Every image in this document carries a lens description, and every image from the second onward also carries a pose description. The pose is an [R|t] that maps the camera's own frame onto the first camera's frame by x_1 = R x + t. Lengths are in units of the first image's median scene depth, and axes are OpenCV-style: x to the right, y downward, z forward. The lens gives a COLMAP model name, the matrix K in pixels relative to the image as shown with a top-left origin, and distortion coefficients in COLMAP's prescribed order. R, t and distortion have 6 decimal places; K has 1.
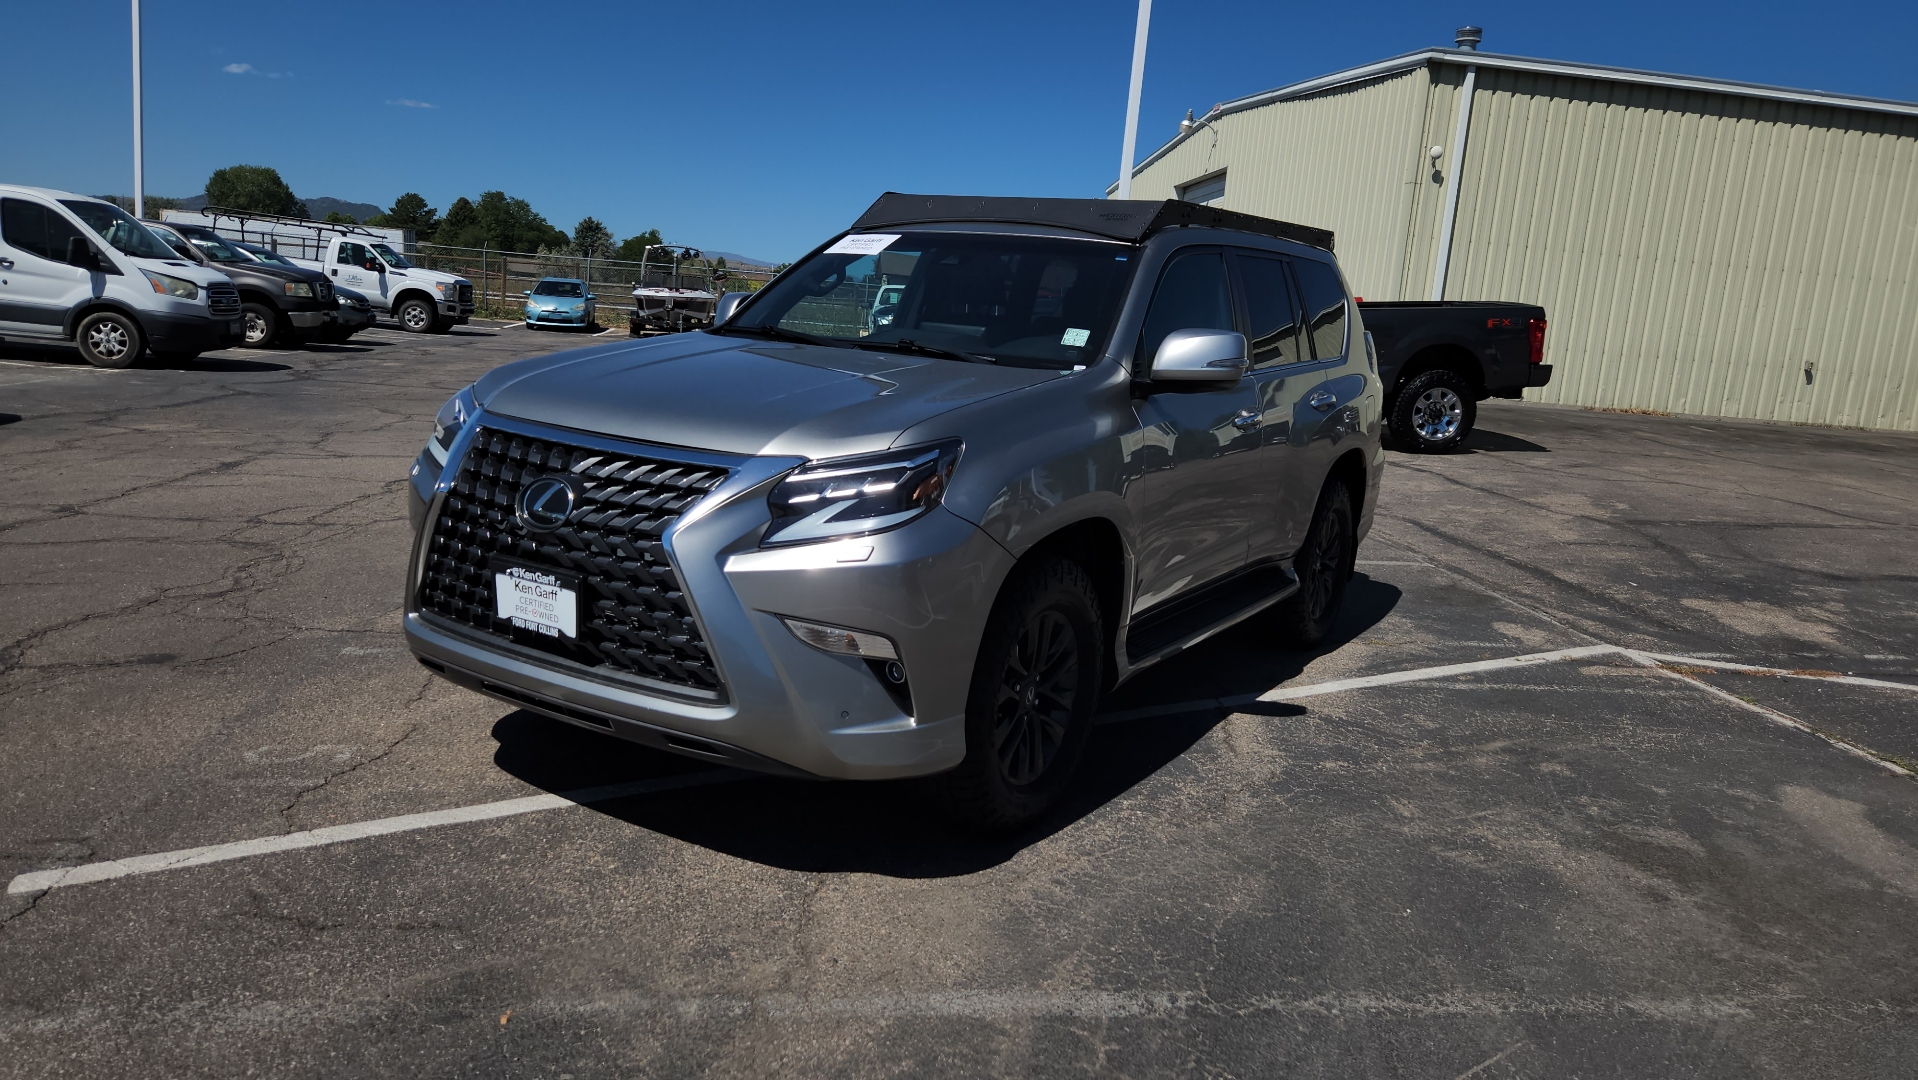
lens RADIAL K [[1263.2, 0, 932.2], [0, 1263.2, 546.2], [0, 0, 1]] dist [0.071896, -0.054903]
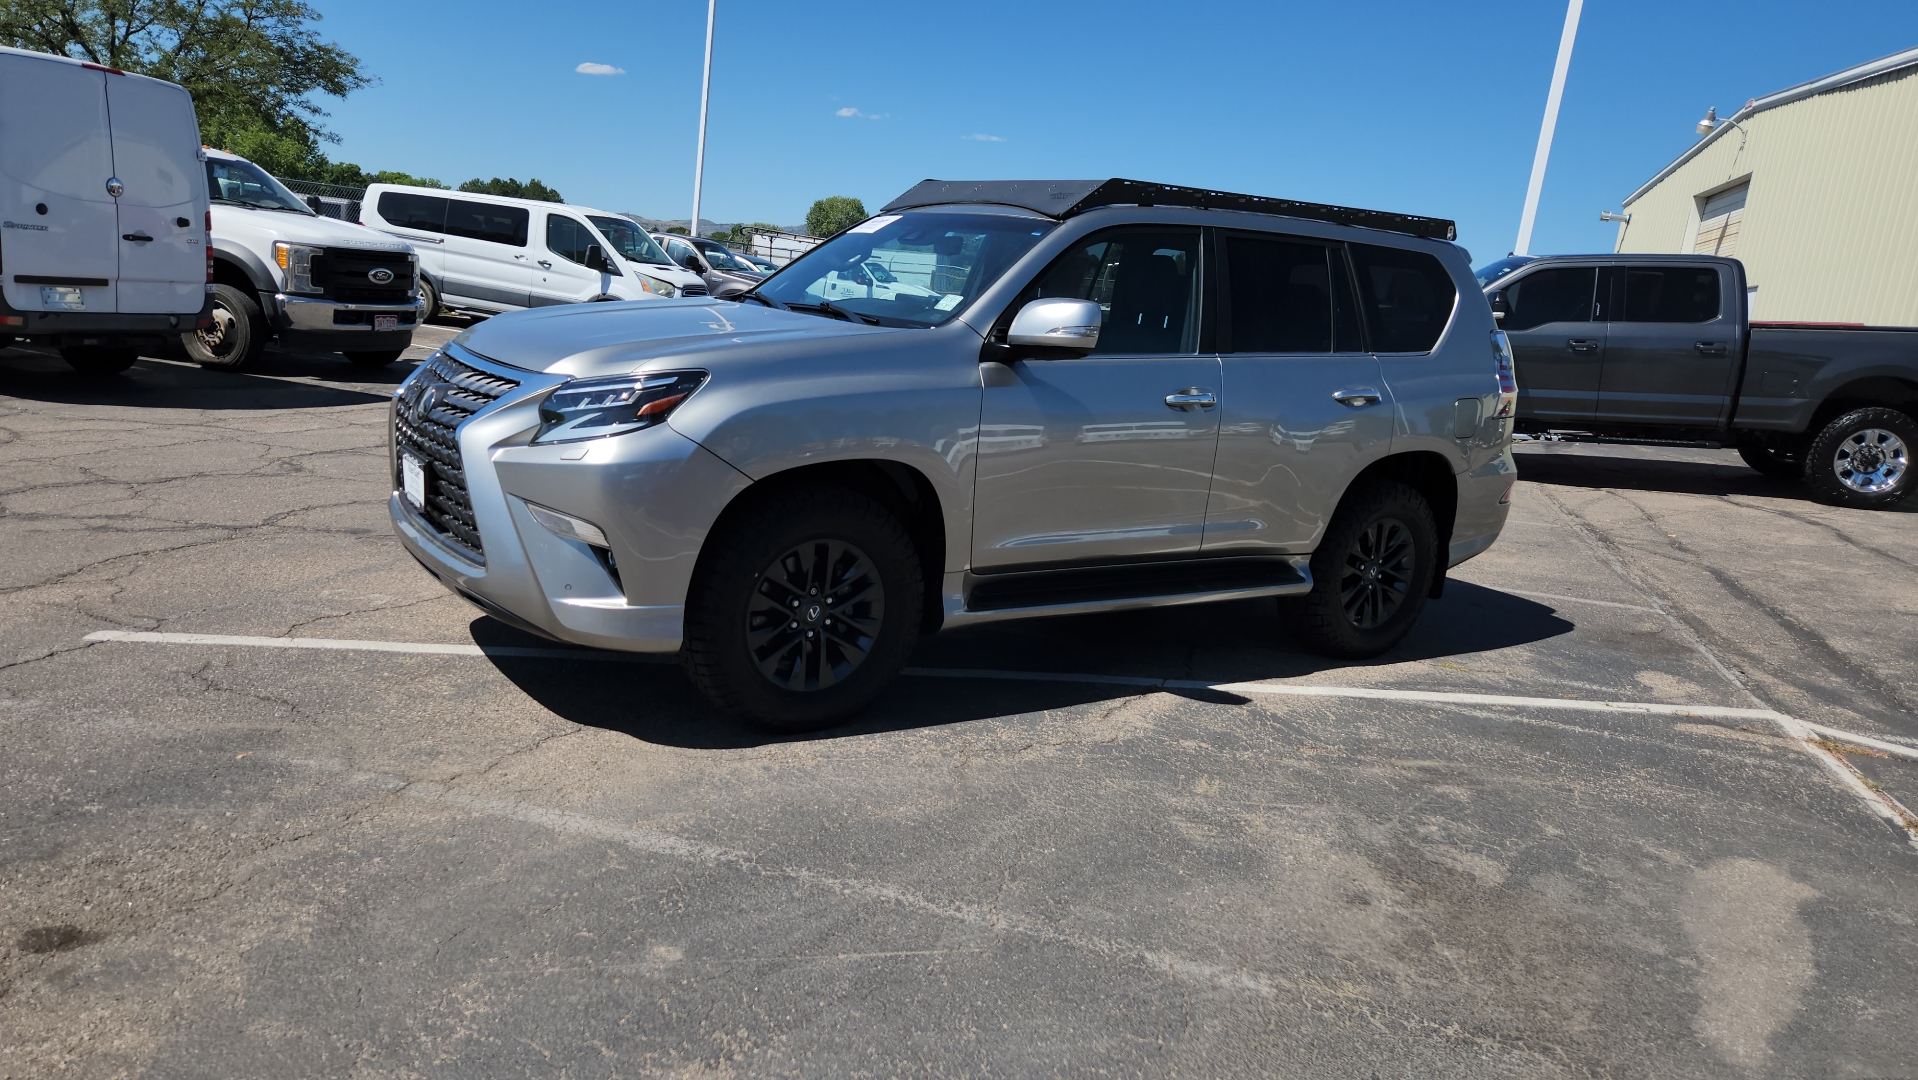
lens RADIAL K [[1263.2, 0, 932.2], [0, 1263.2, 546.2], [0, 0, 1]] dist [0.071896, -0.054903]
pose [[0.917017, 0.099692, -0.386189, 0.140356], [-0.106452, 0.994310, 0.003899, 0.010243], [0.384380, 0.037535, 0.922411, 0.001609]]
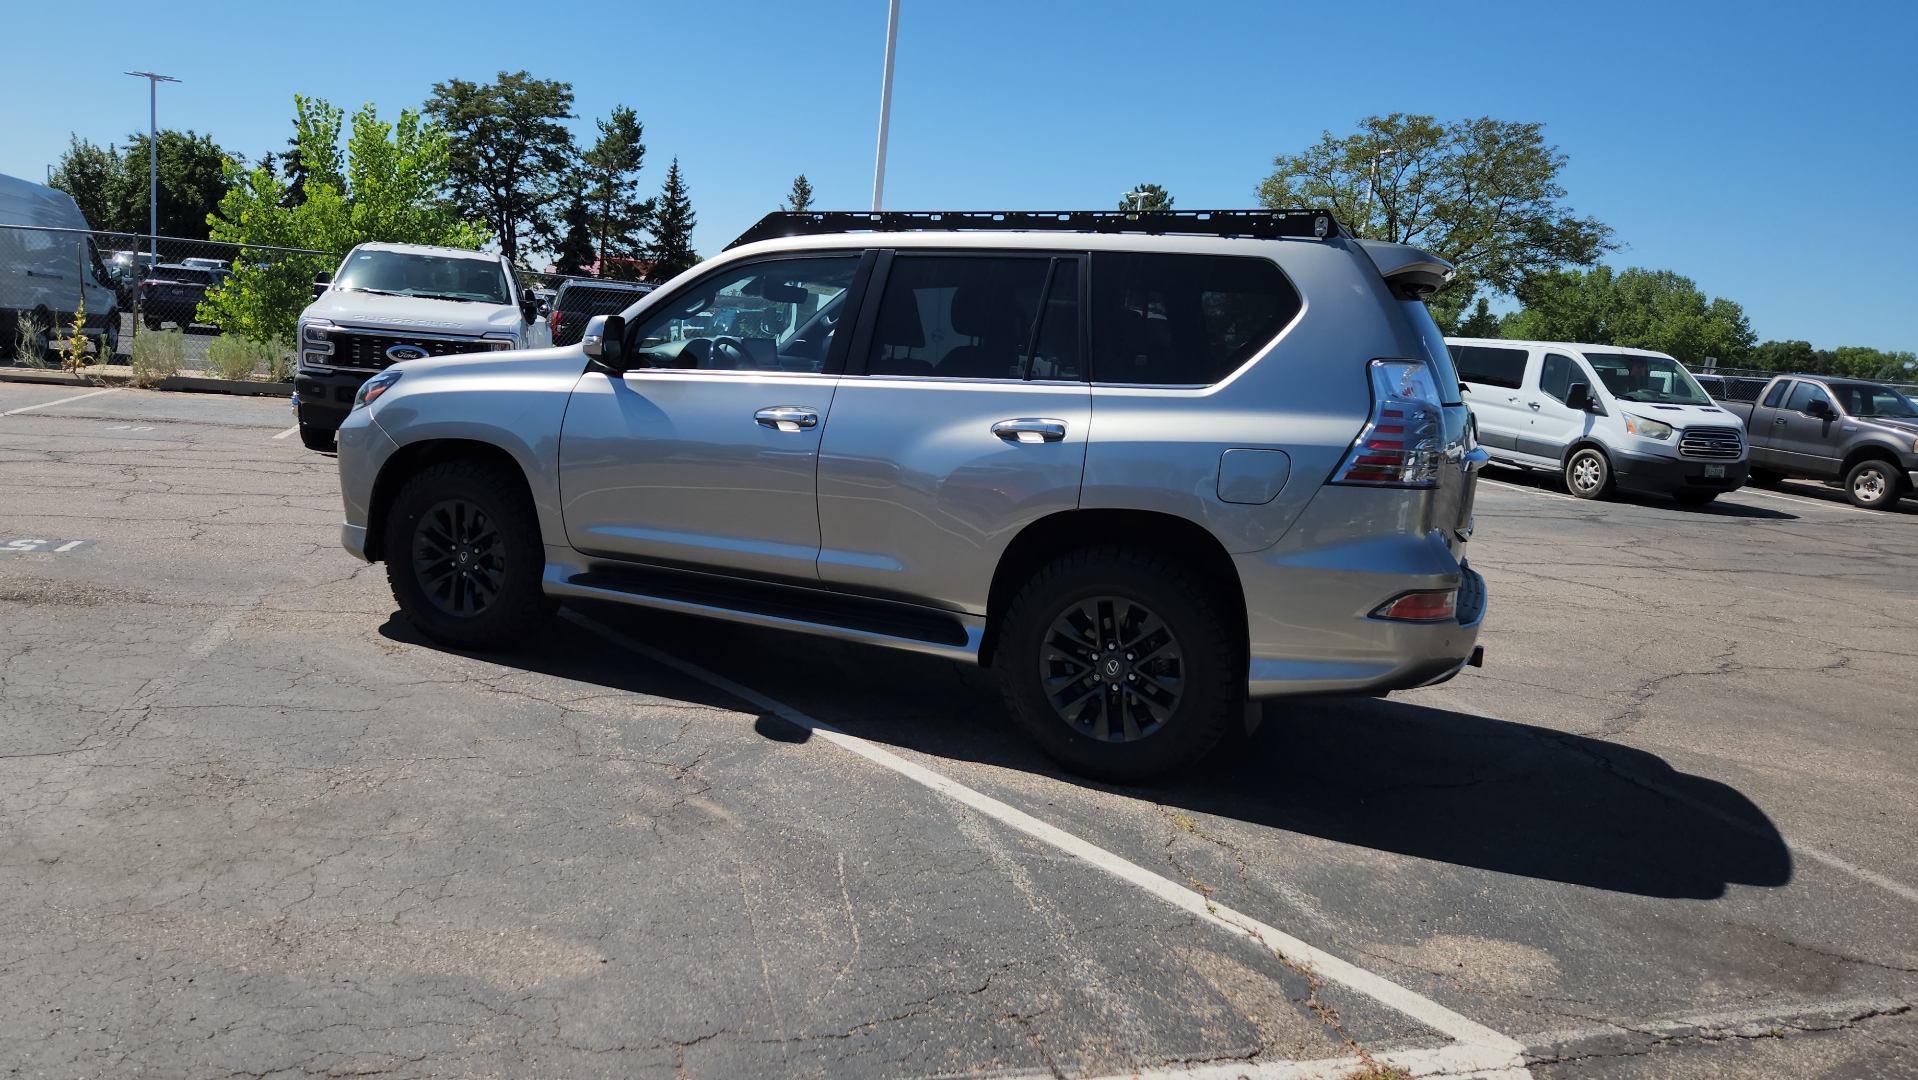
lens RADIAL K [[1292.2, 0, 936.1], [0, 1292.2, 522.8], [0, 0, 1]] dist [0.067360, -0.052521]
pose [[0.154592, 0.076809, -0.984988, 0.385426], [-0.244097, 0.969035, 0.037255, -0.025905], [0.957350, 0.234673, 0.168554, 0.293389]]
